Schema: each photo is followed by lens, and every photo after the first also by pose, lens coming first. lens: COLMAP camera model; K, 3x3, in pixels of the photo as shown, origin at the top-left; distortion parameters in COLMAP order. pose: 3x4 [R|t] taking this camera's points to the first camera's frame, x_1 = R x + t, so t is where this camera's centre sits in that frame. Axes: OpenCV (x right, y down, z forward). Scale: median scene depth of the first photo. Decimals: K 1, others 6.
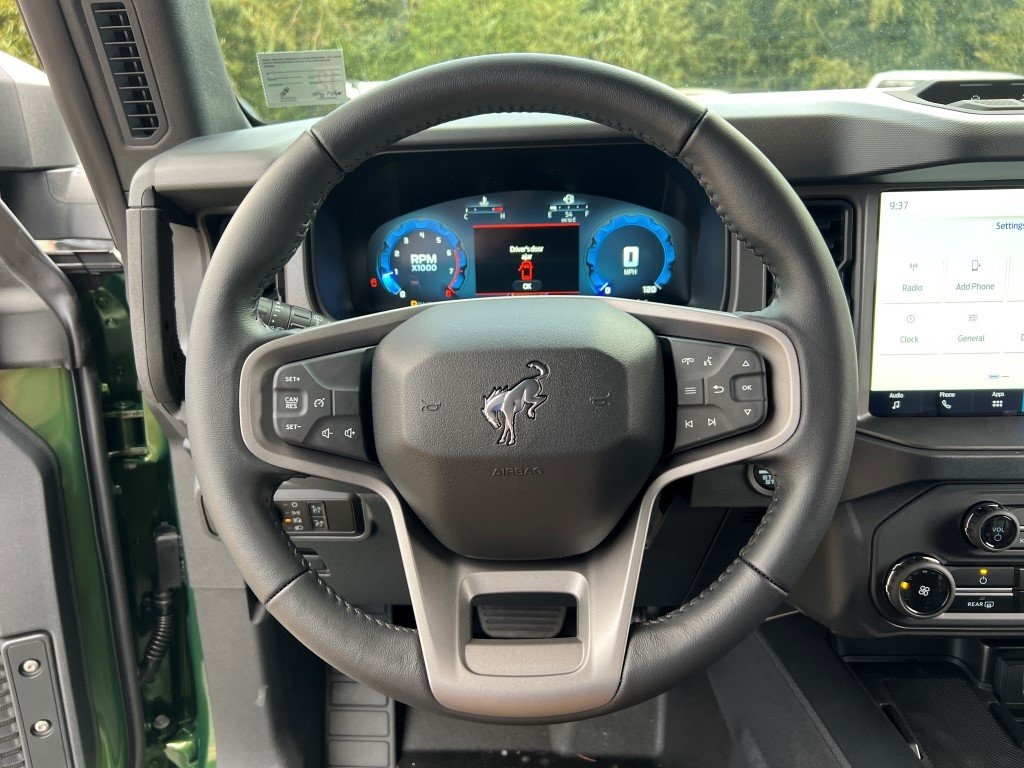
lens RADIAL K [[781.3, 0, 497.0], [0, 781.3, 384.6], [0, 0, 1]] dist [0.042102, -0.106585]
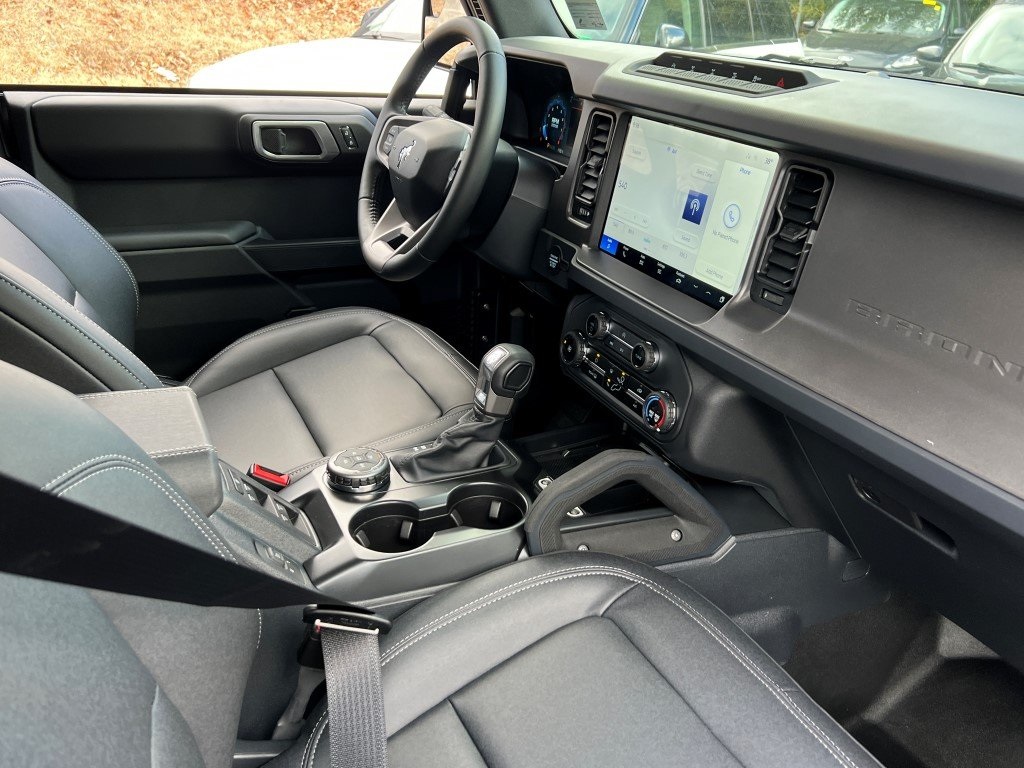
lens RADIAL K [[844.3, 0, 512.0], [0, 844.3, 384.0], [0, 0, 1]] dist [0.011265, 0.003190]
pose [[0.484005, 0.413539, -0.771184, 1.672781], [-0.325913, 0.903073, 0.279716, -0.127101], [0.812109, 0.115955, 0.571869, -0.147238]]
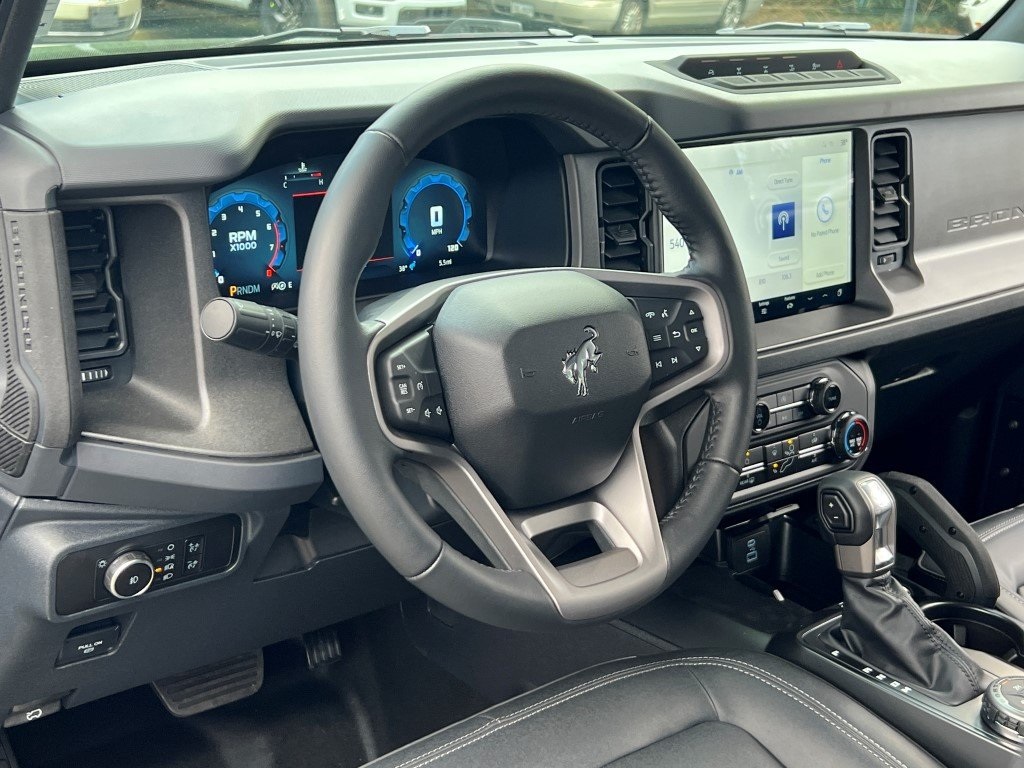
lens RADIAL K [[1423.7, 0, 512.0], [0, 1423.7, 384.0], [0, 0, 1]] dist [0.113659, -0.044749]
pose [[0.729639, -0.158979, 0.665096, -0.967845], [0.134212, 0.986976, 0.088682, -0.102336], [-0.670532, 0.024558, 0.741474, -0.366532]]
